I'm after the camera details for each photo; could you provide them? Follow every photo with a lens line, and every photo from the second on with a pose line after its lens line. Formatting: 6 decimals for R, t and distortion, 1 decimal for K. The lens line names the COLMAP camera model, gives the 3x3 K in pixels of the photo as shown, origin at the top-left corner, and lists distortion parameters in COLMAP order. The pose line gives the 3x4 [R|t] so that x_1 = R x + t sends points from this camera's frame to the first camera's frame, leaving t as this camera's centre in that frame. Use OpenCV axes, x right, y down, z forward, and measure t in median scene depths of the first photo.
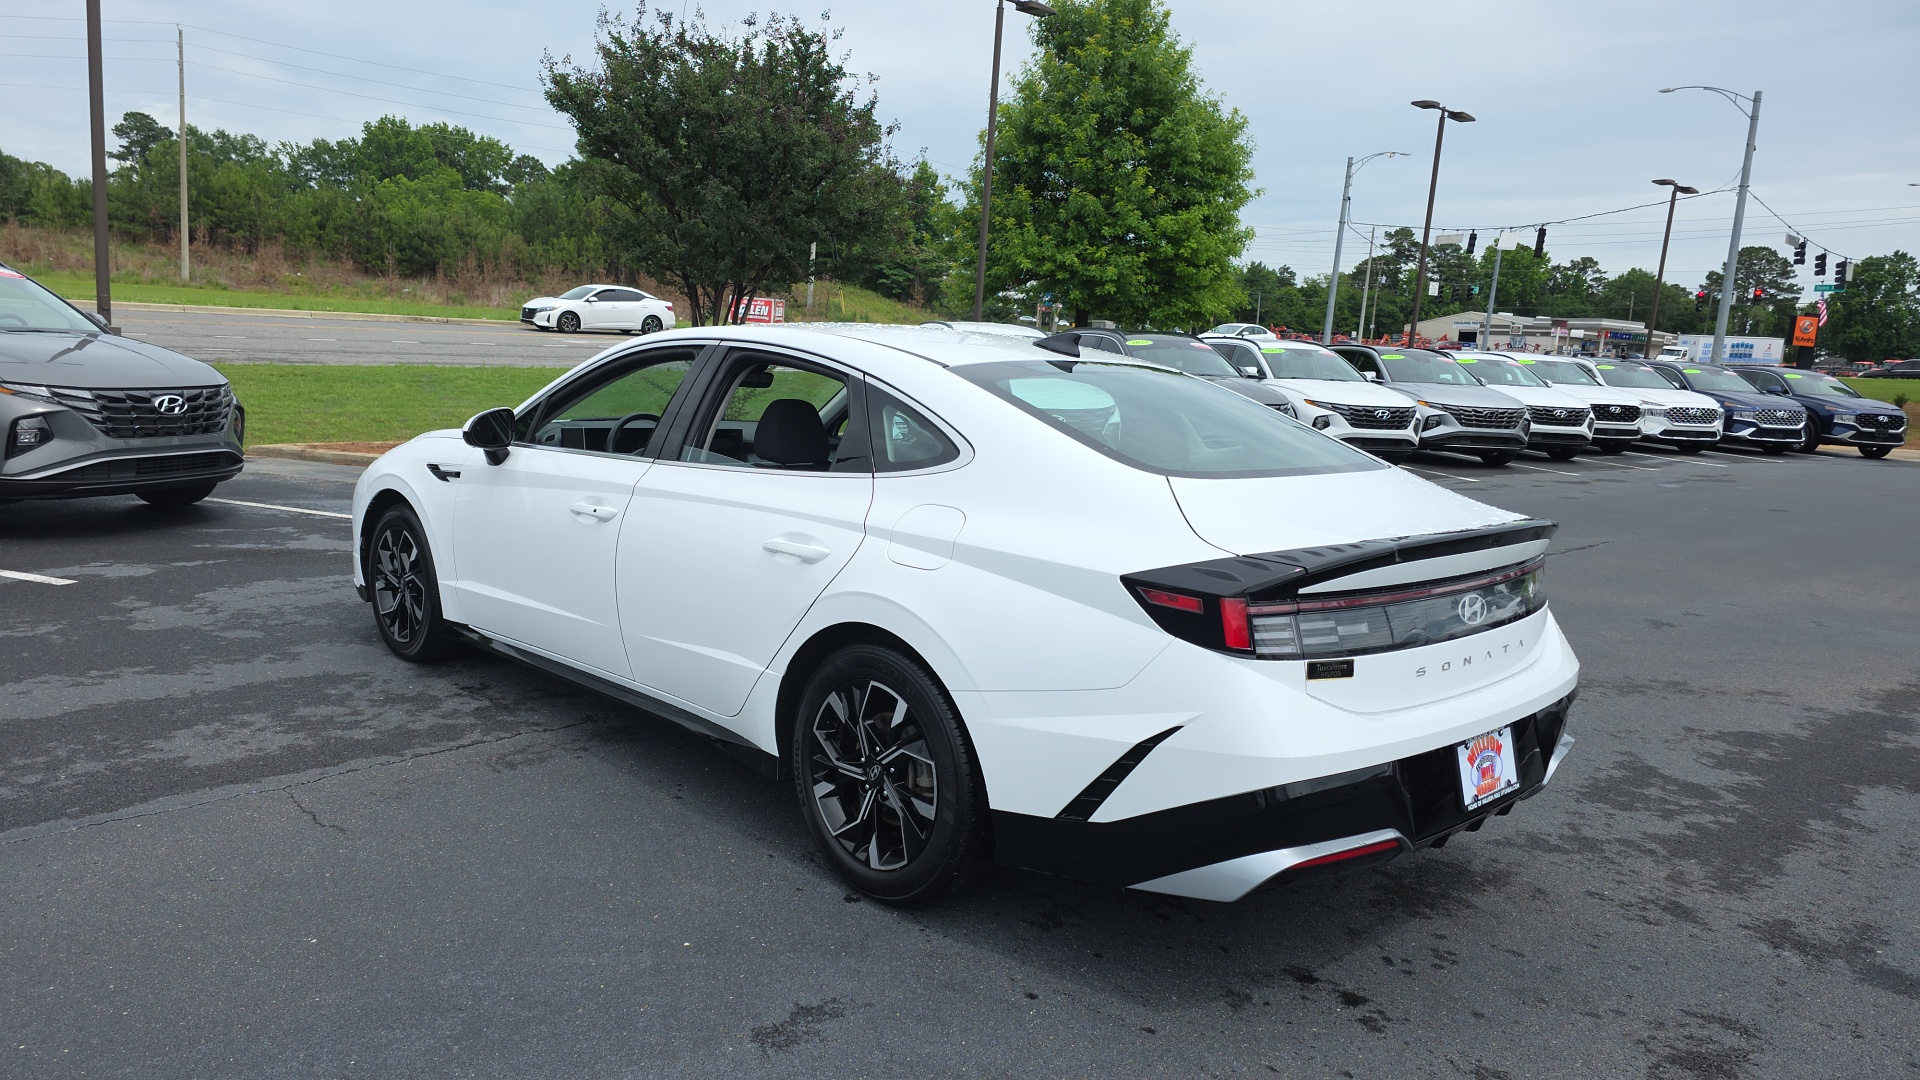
lens RADIAL K [[1329.1, 0, 911.6], [0, 1329.1, 551.3], [0, 0, 1]] dist [0.058530, -0.072319]
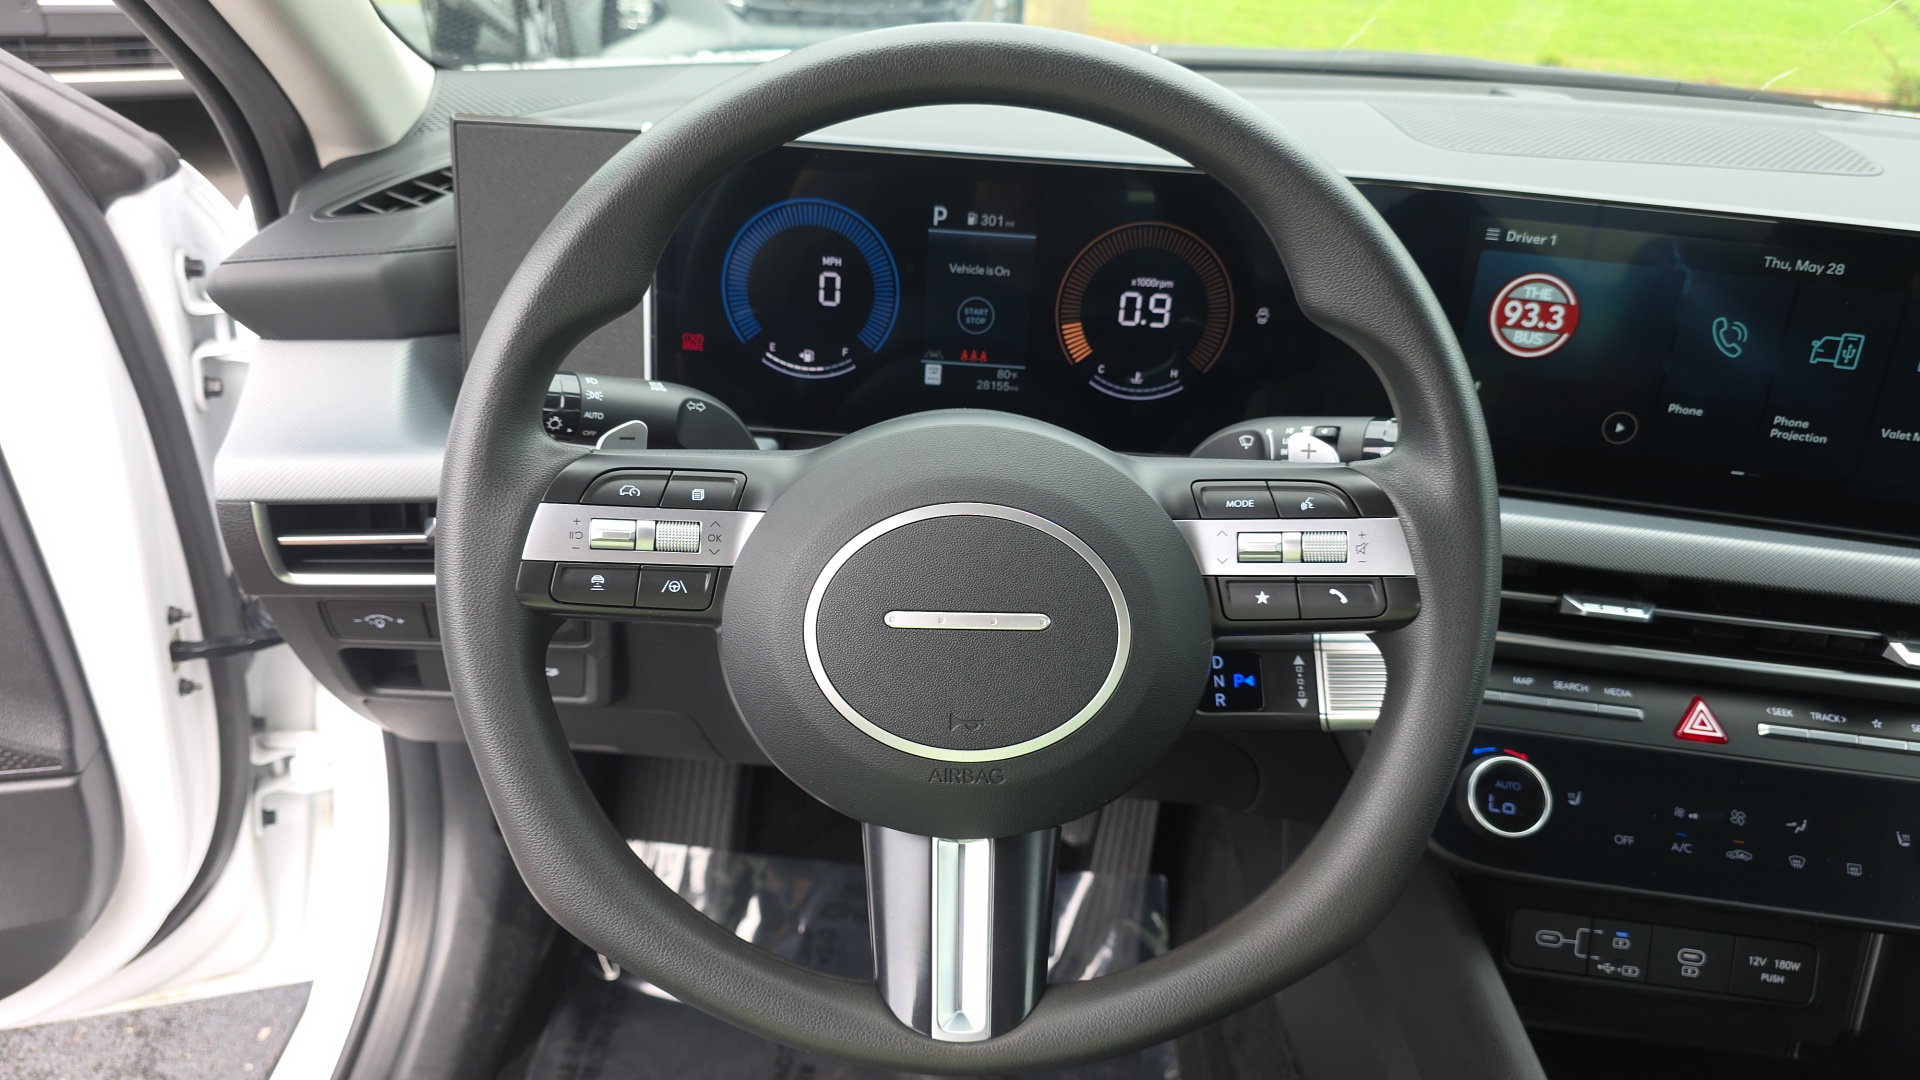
lens RADIAL K [[1325.0, 0, 950.8], [0, 1325.0, 526.6], [0, 0, 1]] dist [0.070281, -0.088970]
pose [[0.702327, 0.307674, -0.641930, -0.085556], [-0.138811, 0.943653, 0.300417, -0.062111], [0.698190, -0.121884, 0.705461, 0.594308]]
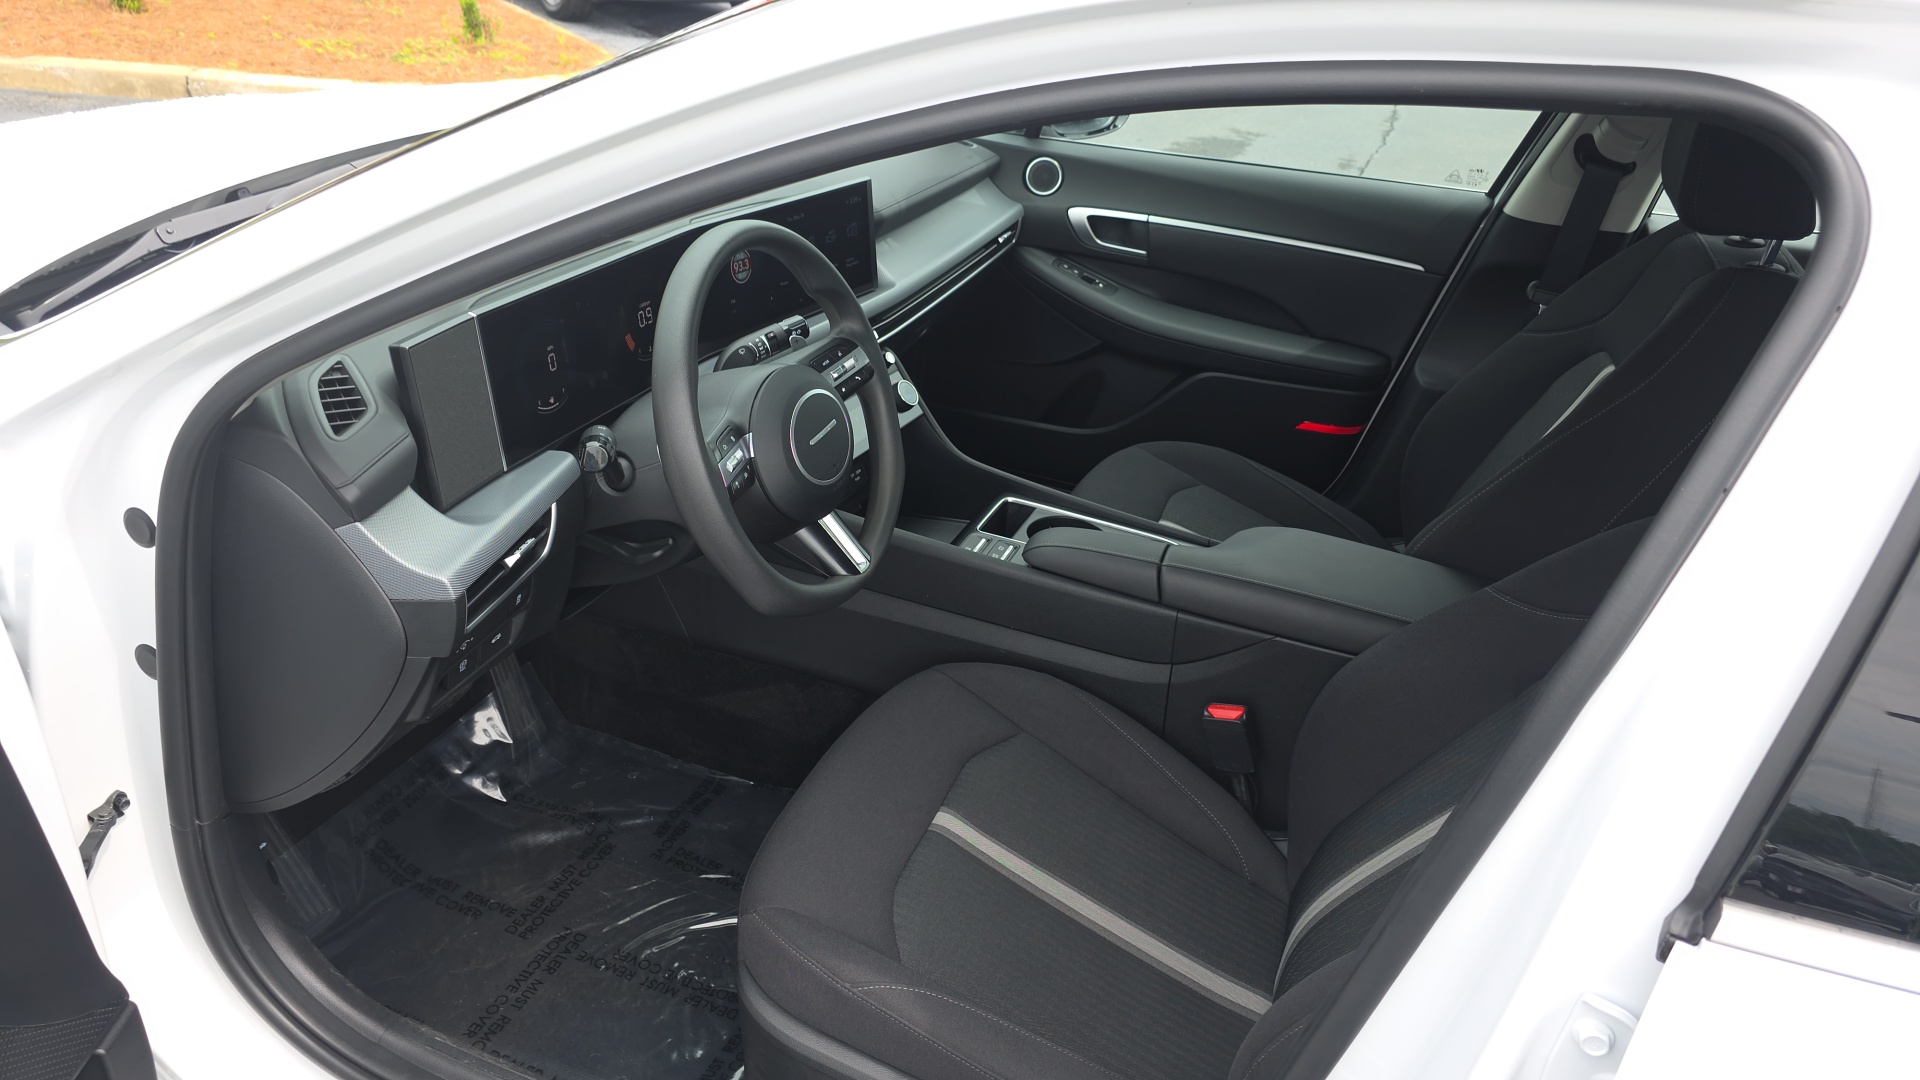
lens RADIAL K [[1275.8, 0, 960.0], [0, 1275.8, 540.0], [0, 0, 1]] dist [0.063592, -0.054907]
pose [[0.904135, -0.175712, 0.389442, -0.168291], [0.024029, 0.930986, 0.364264, -0.084916], [-0.426571, -0.319986, 0.845959, 0.492657]]
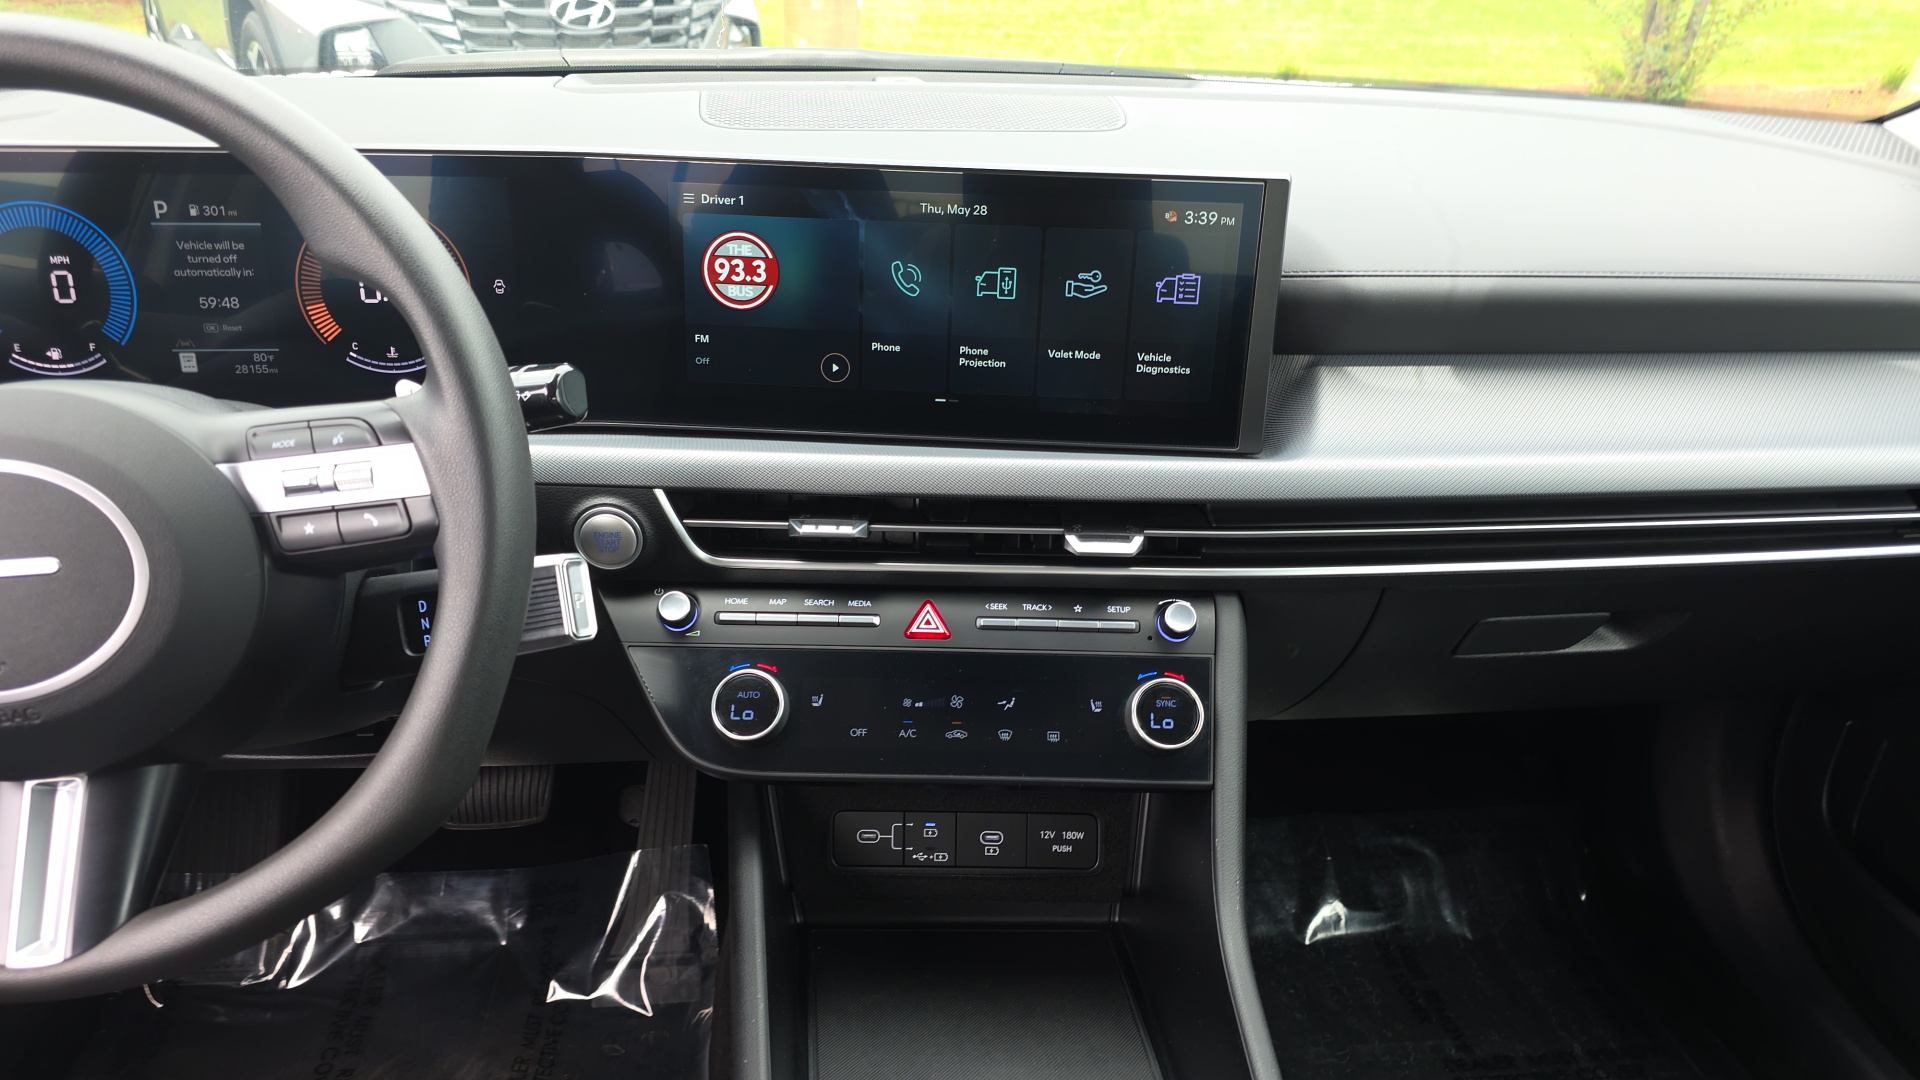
lens RADIAL K [[1309.8, 0, 956.4], [0, 1309.8, 551.8], [0, 0, 1]] dist [0.068451, -0.079333]
pose [[0.790294, 0.237480, -0.564835, -0.050832], [-0.083732, 0.955046, 0.284387, -0.062987], [0.606980, -0.177455, 0.774652, 0.615058]]
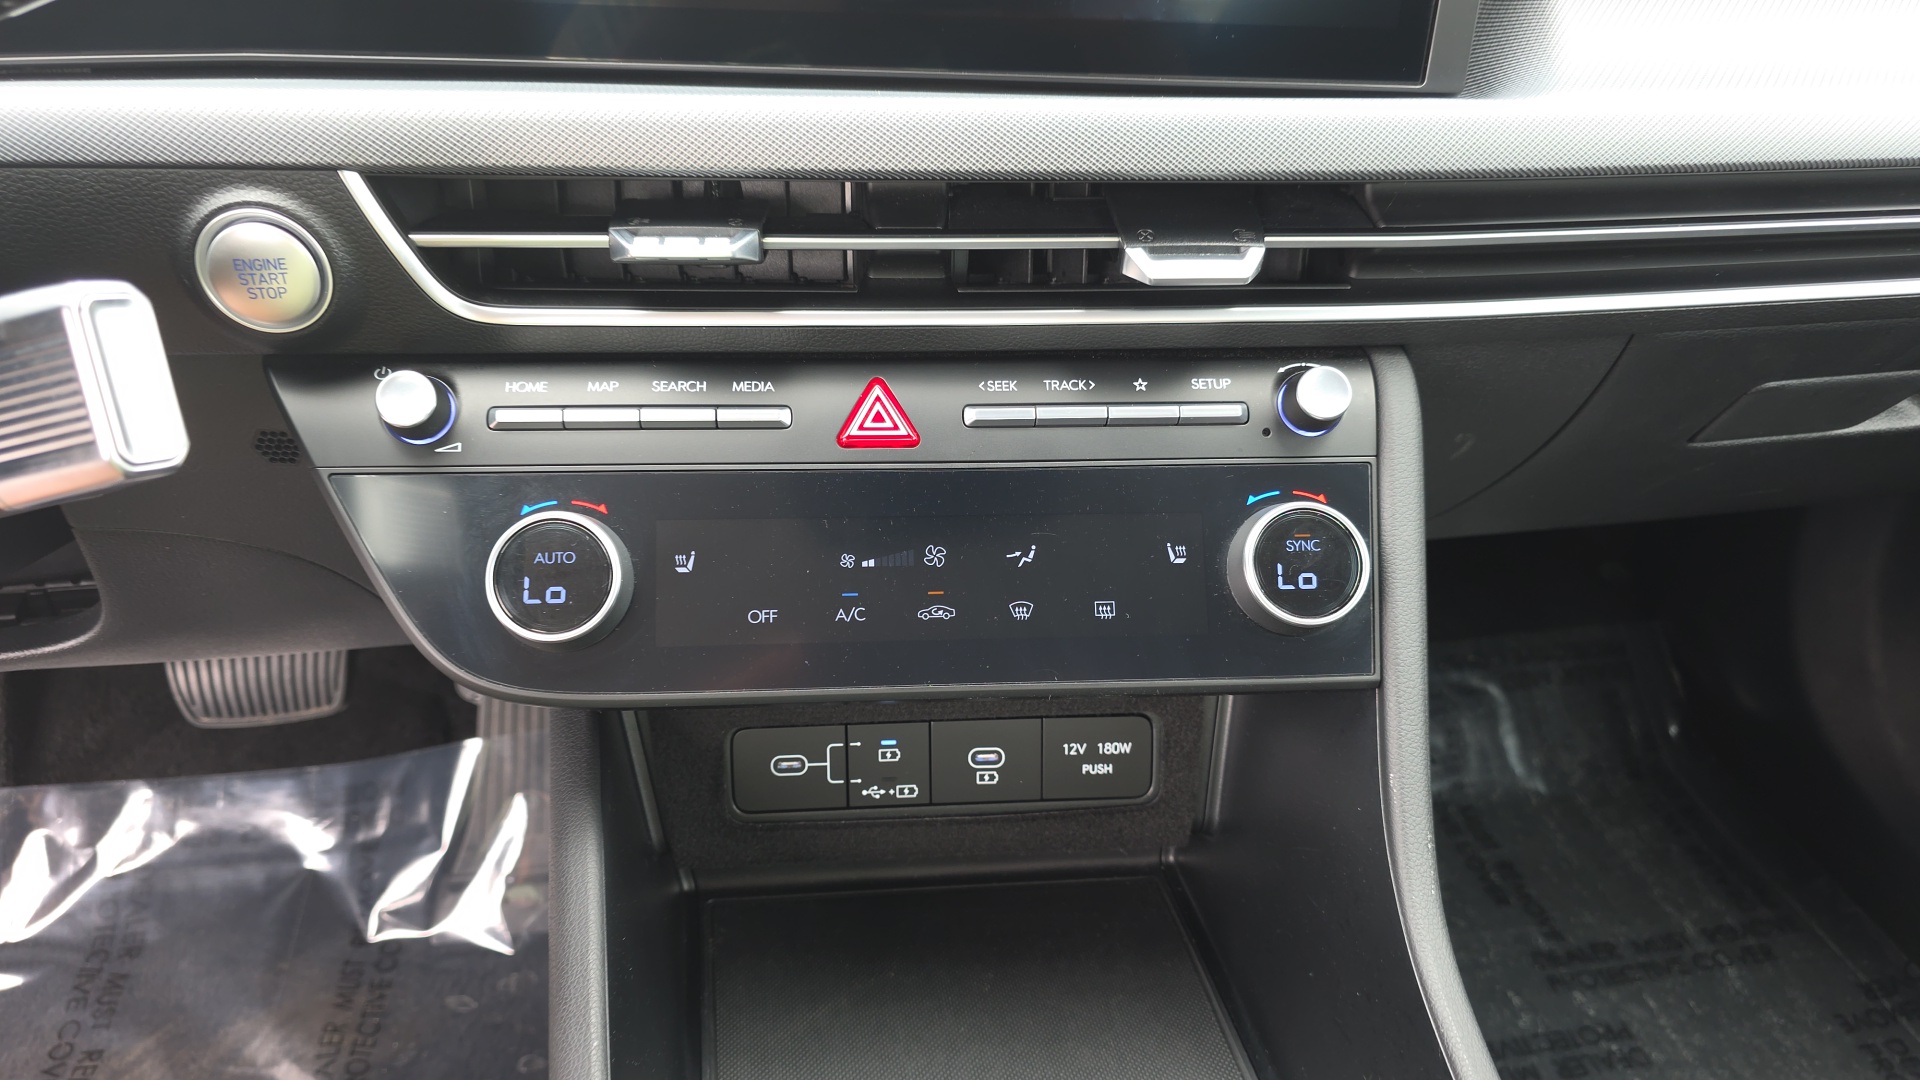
lens RADIAL K [[1309.8, 0, 956.4], [0, 1309.8, 551.8], [0, 0, 1]] dist [0.068451, -0.079333]
pose [[0.831548, 0.289629, -0.473965, -0.074140], [-0.076662, 0.904972, 0.418507, -0.049223], [0.550137, -0.311674, 0.774731, 0.643705]]
